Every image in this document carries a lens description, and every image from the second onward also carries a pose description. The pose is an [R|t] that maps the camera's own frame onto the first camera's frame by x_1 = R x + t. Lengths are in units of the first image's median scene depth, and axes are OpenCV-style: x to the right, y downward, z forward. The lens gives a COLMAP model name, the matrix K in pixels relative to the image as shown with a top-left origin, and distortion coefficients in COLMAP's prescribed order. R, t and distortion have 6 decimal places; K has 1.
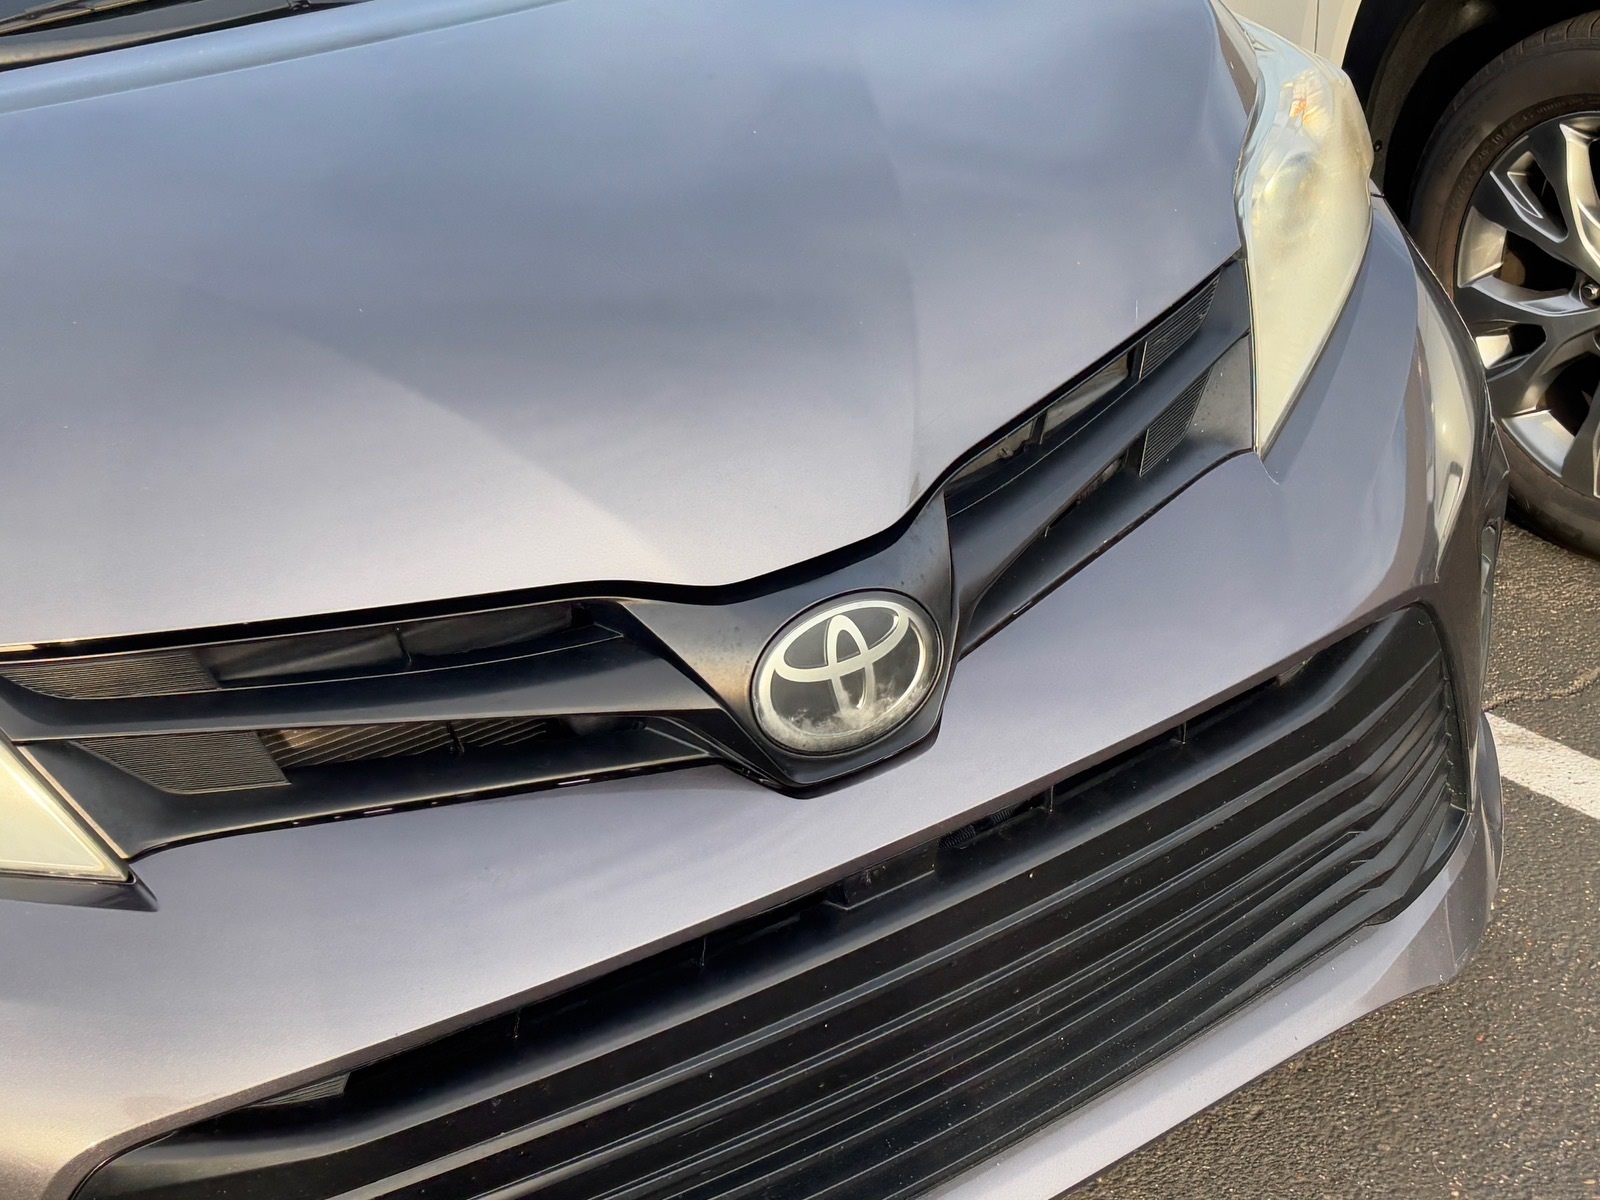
lens RADIAL K [[2361.9, 0, 801.7], [0, 2361.9, 601.9], [0, 0, 1]] dist [0.033055, 0.000000]
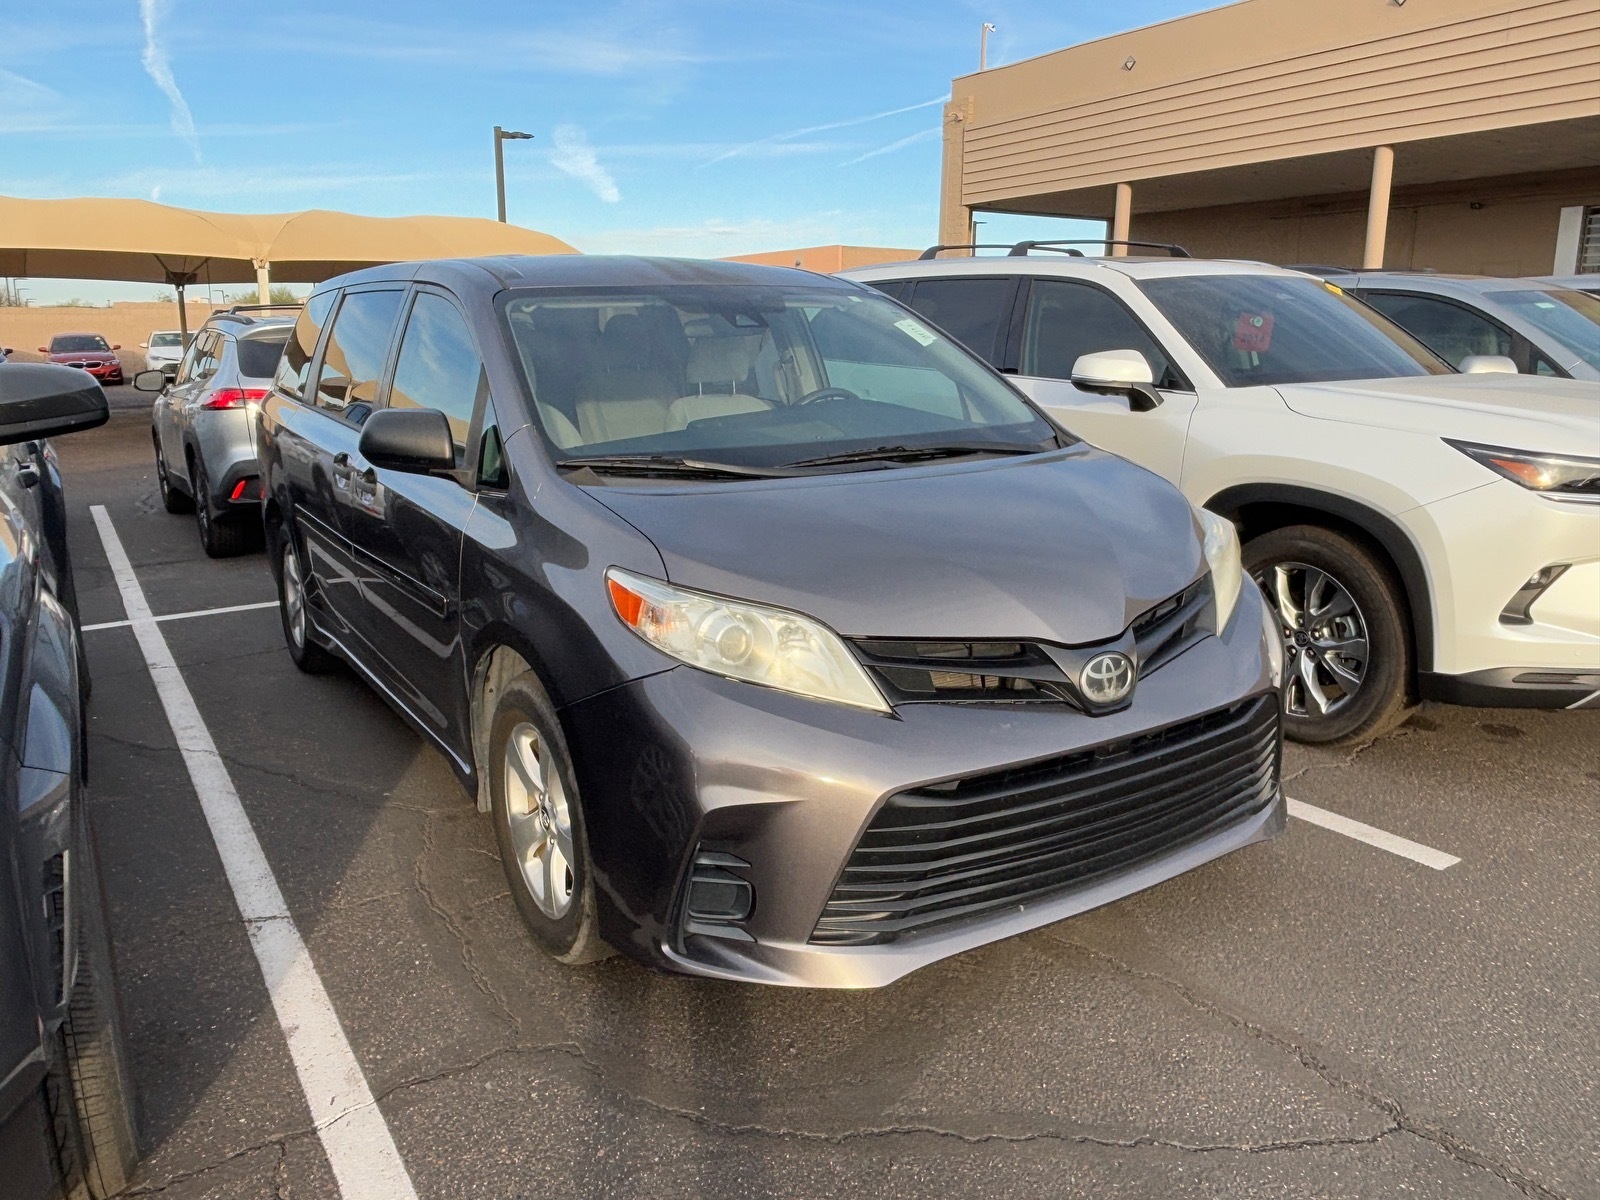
lens RADIAL K [[1164.8, 0, 800.7], [0, 1164.8, 595.0], [0, 0, 1]] dist [0.036587, 0.001039]
pose [[0.996795, 0.079972, 0.002016, -0.381284], [-0.077696, 0.973819, -0.213636, 0.274792], [-0.019048, 0.212795, 0.976911, -0.477117]]
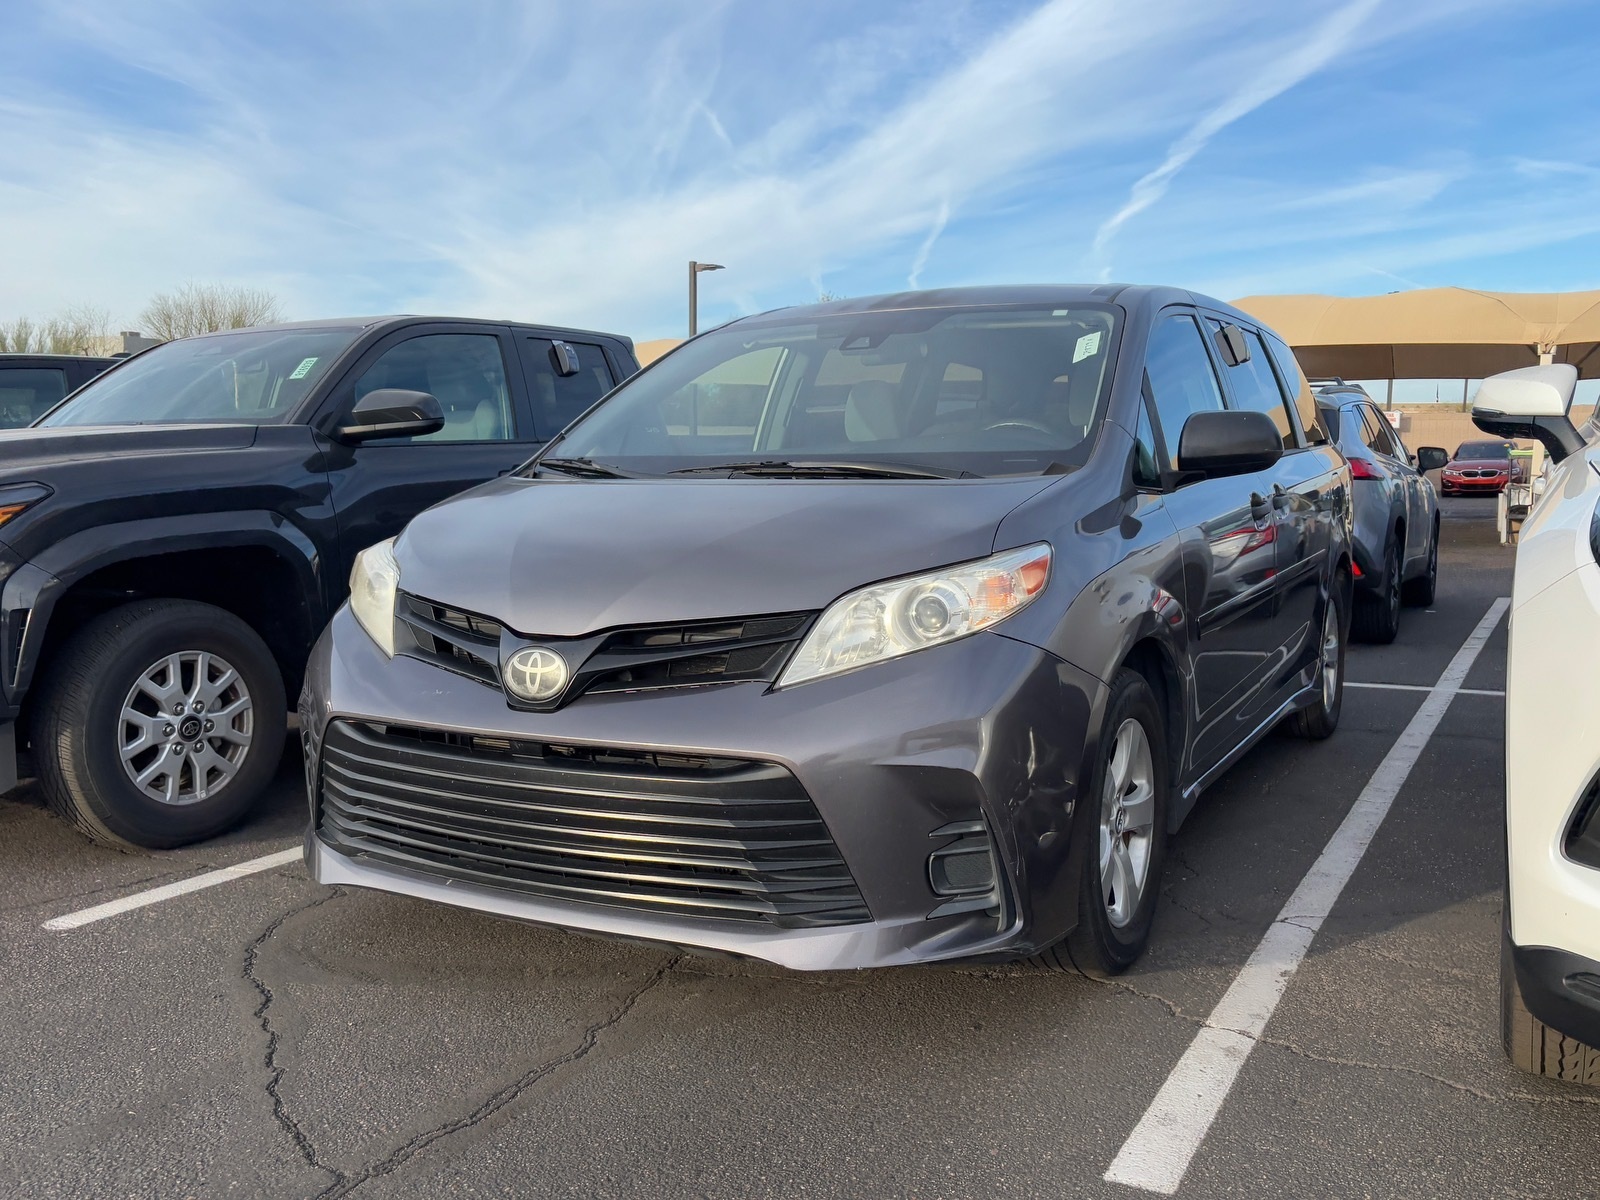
lens RADIAL K [[1387.6, 0, 800.8], [0, 1387.6, 601.8], [0, 0, 1]] dist [-0.002821, 0.000906]
pose [[0.484722, 0.180014, -0.855943, 1.590336], [-0.406111, 0.913035, -0.037960, -0.115587], [0.774673, 0.366008, 0.515674, 0.344002]]
